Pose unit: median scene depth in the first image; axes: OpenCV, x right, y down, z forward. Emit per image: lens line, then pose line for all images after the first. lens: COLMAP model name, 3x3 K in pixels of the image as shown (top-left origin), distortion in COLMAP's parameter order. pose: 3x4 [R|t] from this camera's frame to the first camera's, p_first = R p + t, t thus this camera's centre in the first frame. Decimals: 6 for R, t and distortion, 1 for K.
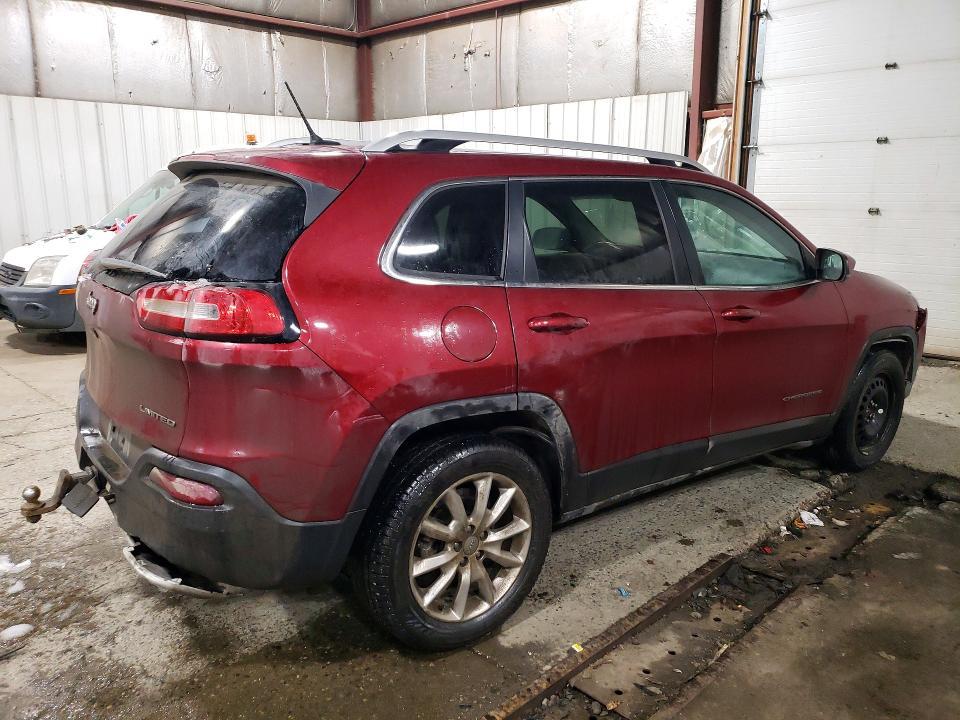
lens RADIAL K [[757.2, 0, 473.9], [0, 757.2, 360.3], [0, 0, 1]] dist [0.063334, -0.076896]
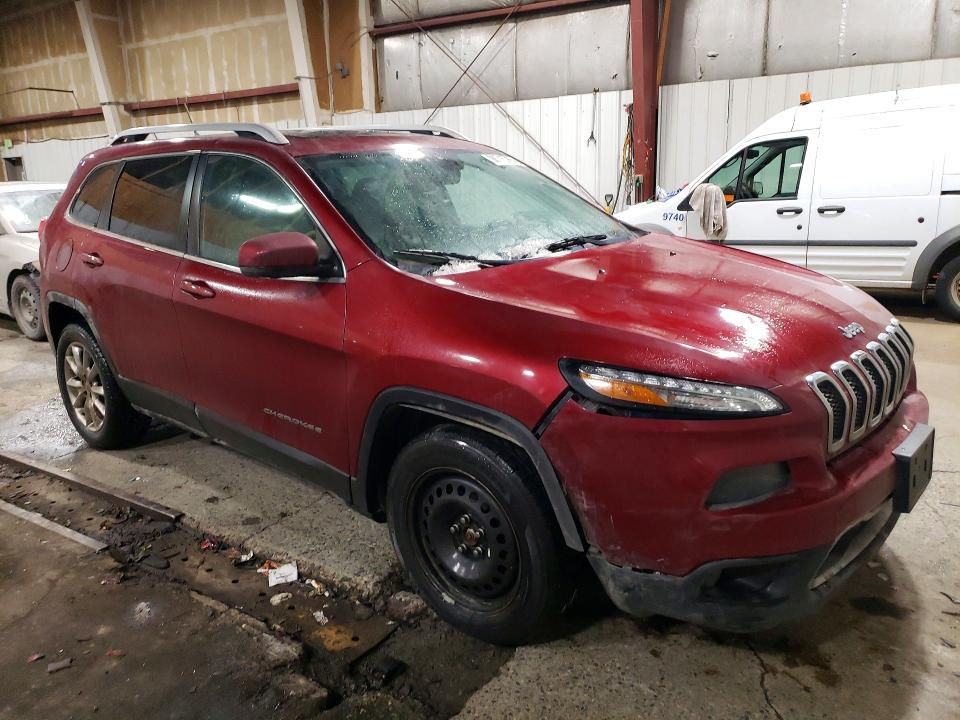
lens RADIAL K [[757.2, 0, 473.9], [0, 757.2, 360.3], [0, 0, 1]] dist [0.063334, -0.076896]
pose [[0.166879, 0.220415, -0.961025, 1.351366], [-0.180412, 0.965063, 0.190013, -0.219700], [0.969331, 0.141671, 0.200814, 1.146919]]
